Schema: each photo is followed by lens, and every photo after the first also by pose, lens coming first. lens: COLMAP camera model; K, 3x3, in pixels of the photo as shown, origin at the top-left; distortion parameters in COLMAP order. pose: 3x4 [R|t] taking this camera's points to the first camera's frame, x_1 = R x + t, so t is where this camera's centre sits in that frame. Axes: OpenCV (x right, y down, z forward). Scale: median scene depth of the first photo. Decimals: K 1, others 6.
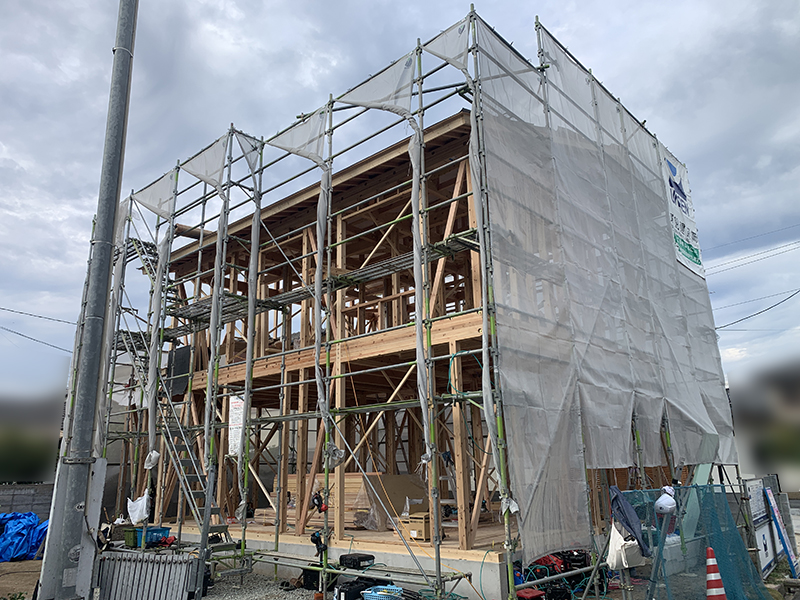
lens RADIAL K [[605.7, 0, 400.0], [0, 605.7, 300.0], [0, 0, 1]] dist [0.001489, -0.000489]
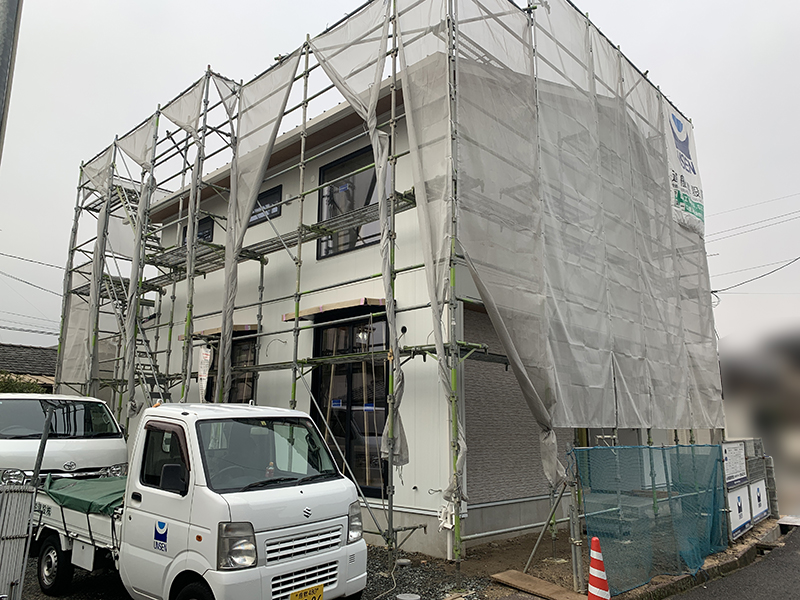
lens RADIAL K [[605.7, 0, 400.0], [0, 605.7, 300.0], [0, 0, 1]] dist [0.001489, -0.000489]
pose [[0.999496, 0.022847, -0.022029, 0.056783], [-0.021331, 0.997540, 0.066773, 0.010741], [0.023501, -0.066270, 0.997525, 0.018079]]
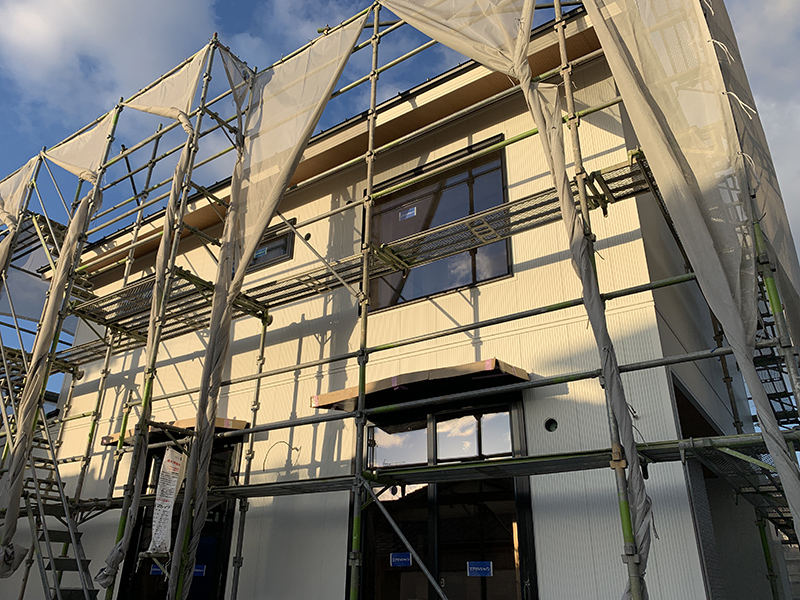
lens RADIAL K [[605.7, 0, 400.0], [0, 605.7, 300.0], [0, 0, 1]] dist [0.001489, -0.000489]
pose [[0.987964, 0.086140, 0.128481, -0.135923], [-0.064866, 0.984750, -0.161433, 0.093995], [-0.140428, 0.151156, 0.978485, 0.354956]]
